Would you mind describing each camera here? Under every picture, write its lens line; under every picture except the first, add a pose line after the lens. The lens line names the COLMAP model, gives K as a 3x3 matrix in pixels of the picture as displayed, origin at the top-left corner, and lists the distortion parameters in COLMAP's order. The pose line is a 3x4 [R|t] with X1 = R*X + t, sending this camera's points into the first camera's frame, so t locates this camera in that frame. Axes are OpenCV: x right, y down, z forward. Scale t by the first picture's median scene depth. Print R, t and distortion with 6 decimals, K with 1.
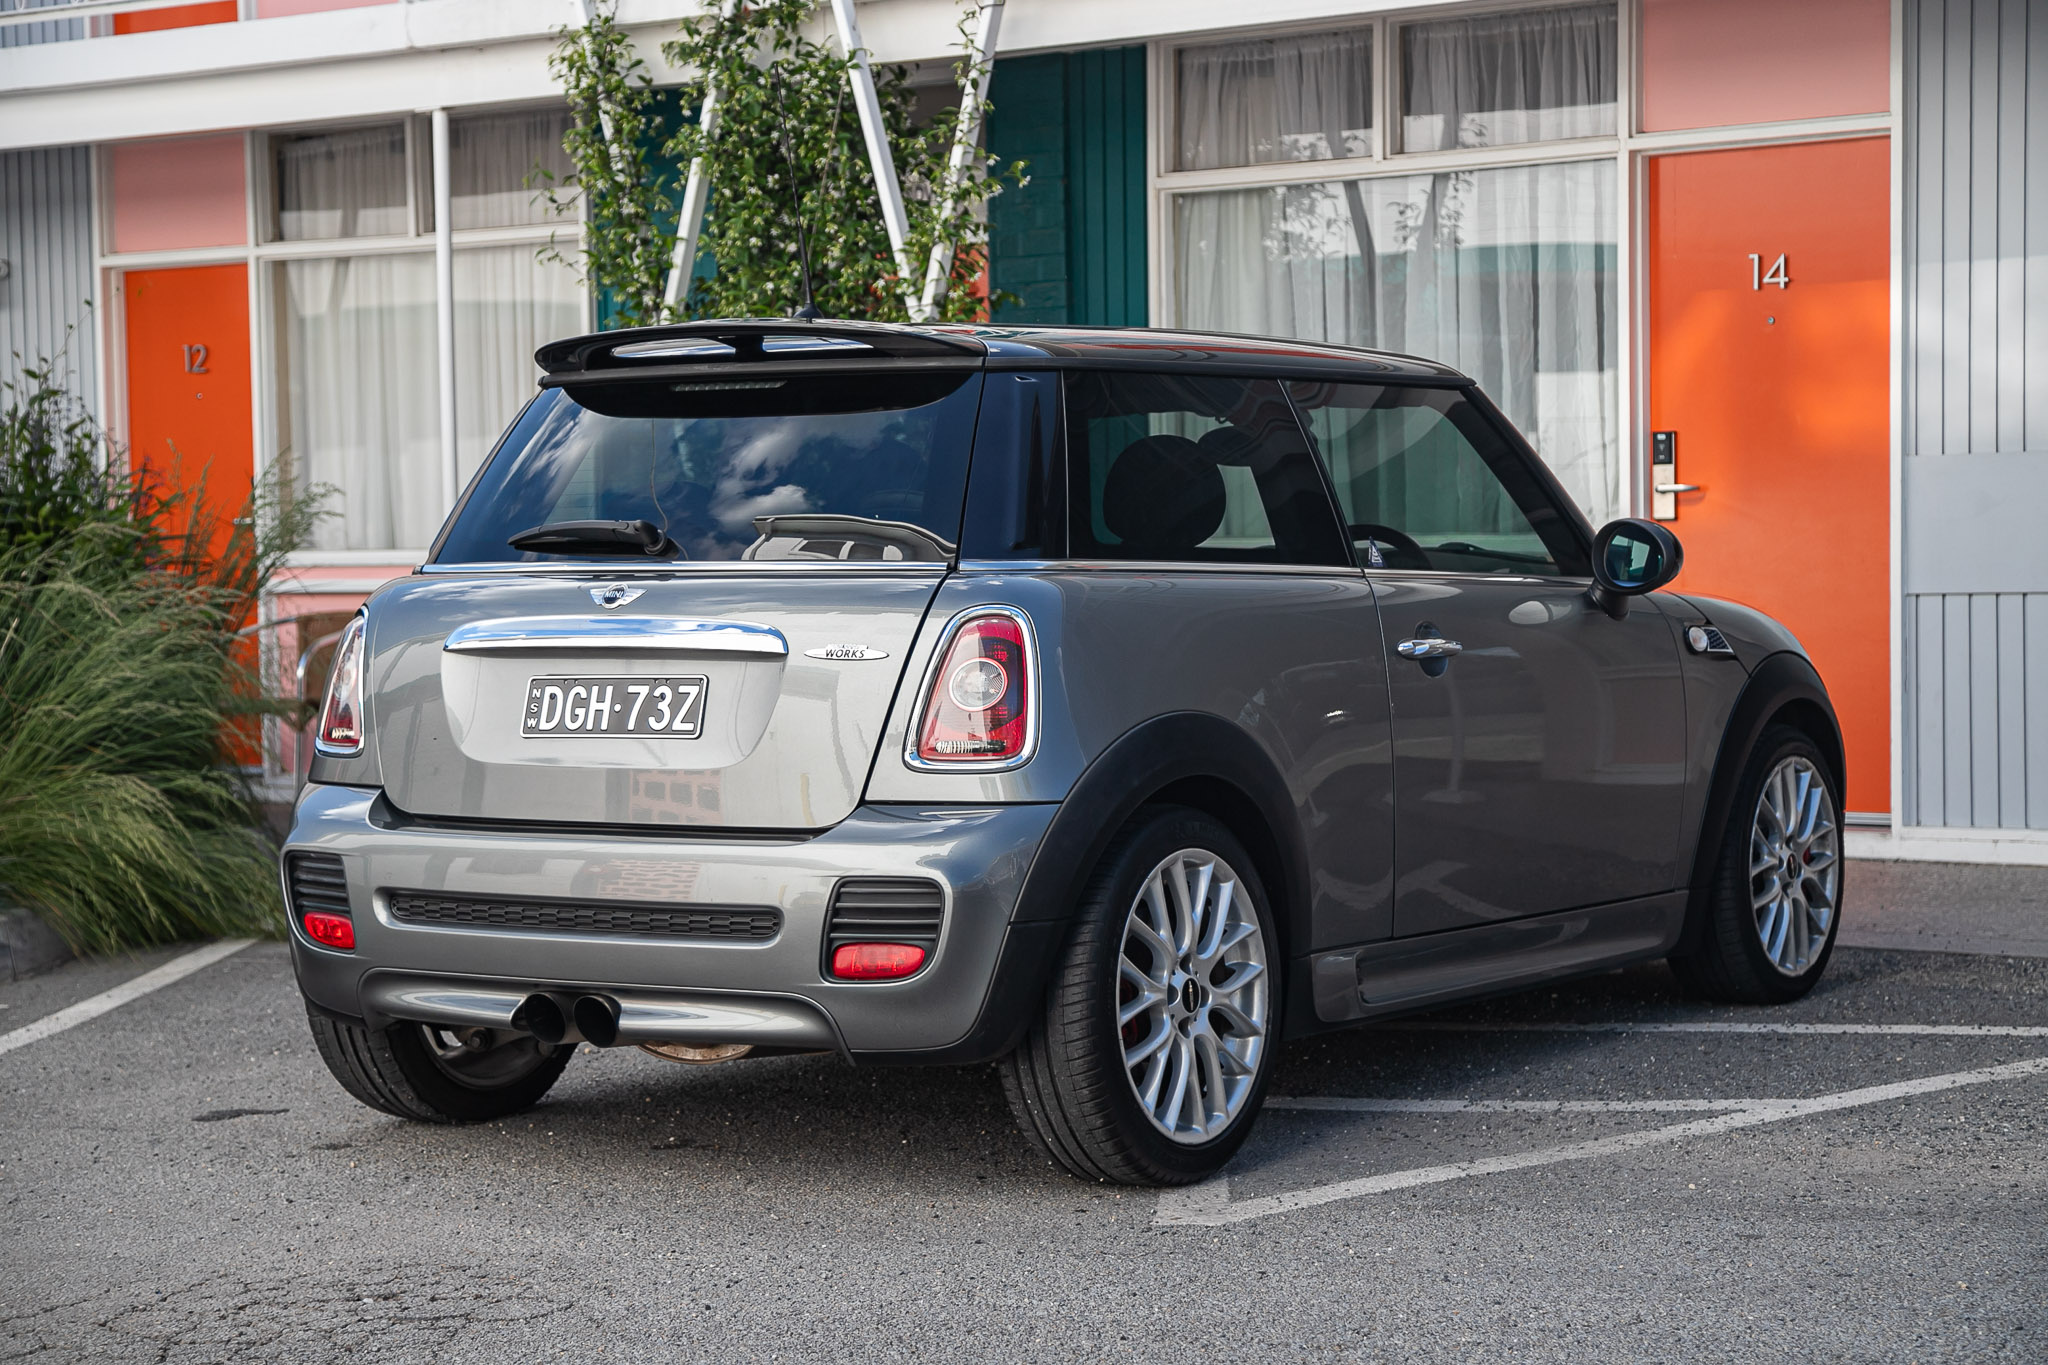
lens RADIAL K [[3842.9, 0, 992.9], [0, 3842.9, 679.7], [0, 0, 1]] dist [0.226312, 0.046955]
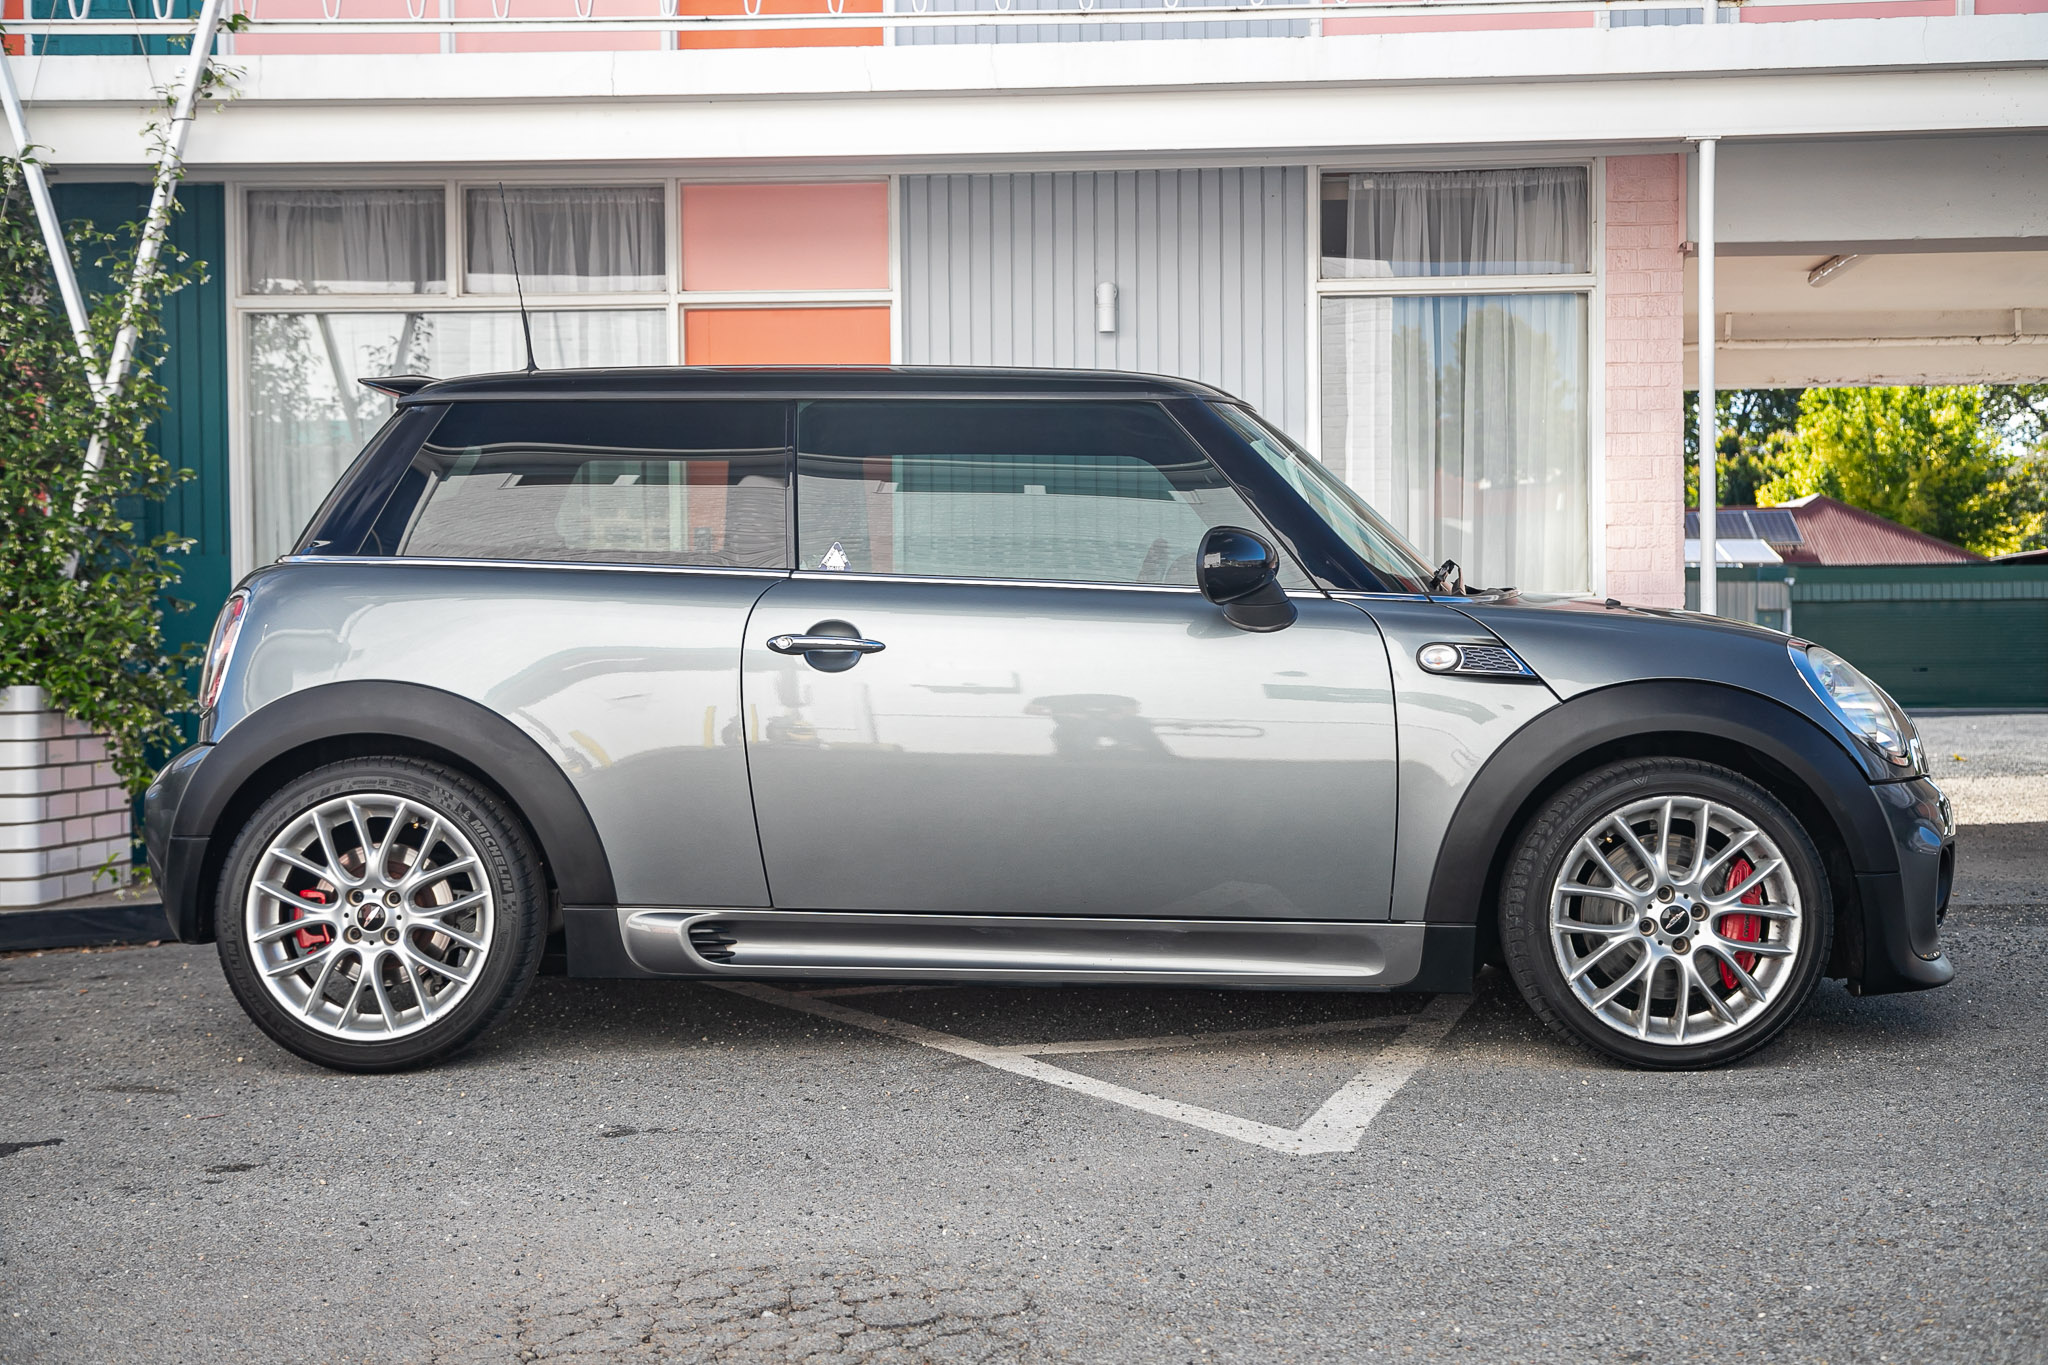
lens RADIAL K [[2658.6, 0, 1024.0], [0, 2658.6, 682.5], [0, 0, 1]] dist [0.093409, 0.091737]
pose [[0.846851, 0.003951, 0.531815, -0.366862], [0.016908, 0.999267, -0.034348, 0.033575], [-0.531561, 0.038079, 0.846163, 0.385956]]
